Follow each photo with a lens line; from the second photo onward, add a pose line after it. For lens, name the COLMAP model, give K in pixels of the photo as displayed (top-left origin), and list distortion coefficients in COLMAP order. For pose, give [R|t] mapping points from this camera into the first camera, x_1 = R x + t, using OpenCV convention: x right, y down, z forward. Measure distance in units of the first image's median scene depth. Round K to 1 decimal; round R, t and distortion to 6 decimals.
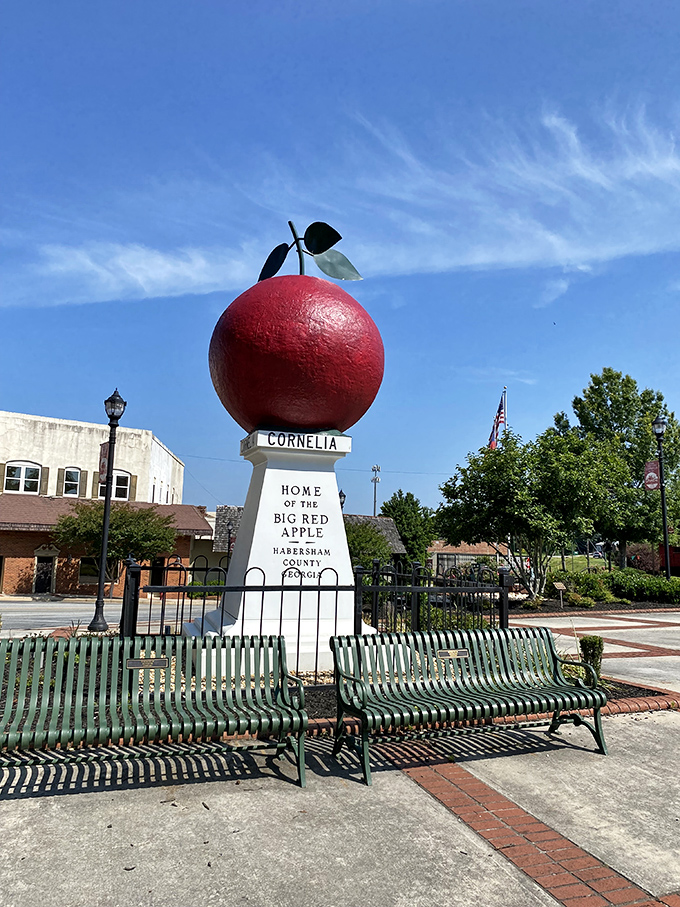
lens RADIAL K [[689.5, 0, 338.0], [0, 689.5, 452.7], [0, 0, 1]] dist [0.002225, -0.002614]
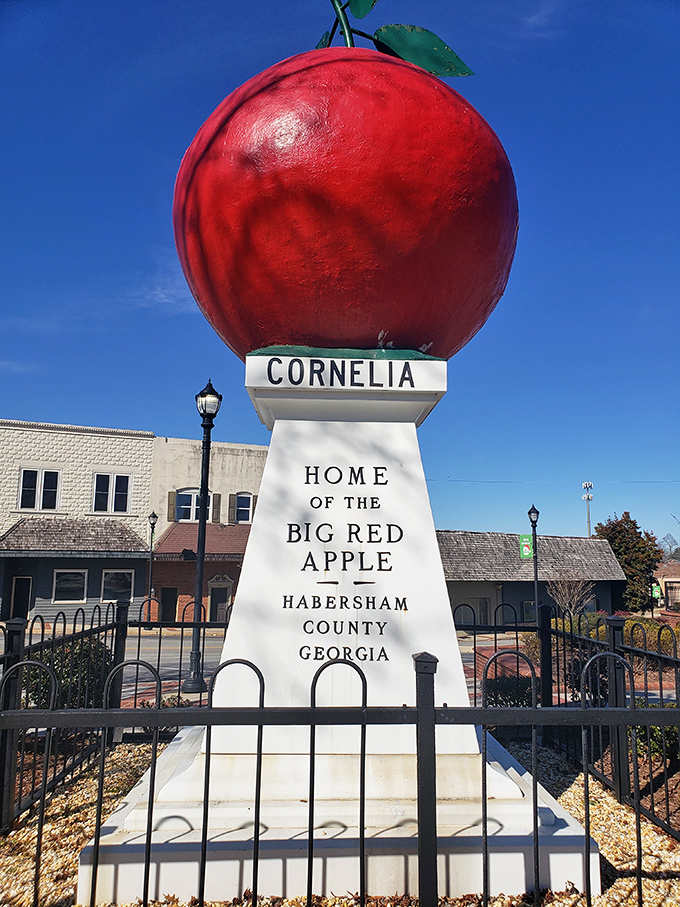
lens RADIAL K [[689.5, 0, 344.4], [0, 689.5, 447.0], [0, 0, 1]] dist [0.002225, -0.002614]
pose [[0.958750, -0.061541, -0.277509, 0.082911], [0.049087, 0.997460, -0.051610, 0.060572], [0.279981, 0.035859, 0.959336, 0.535169]]
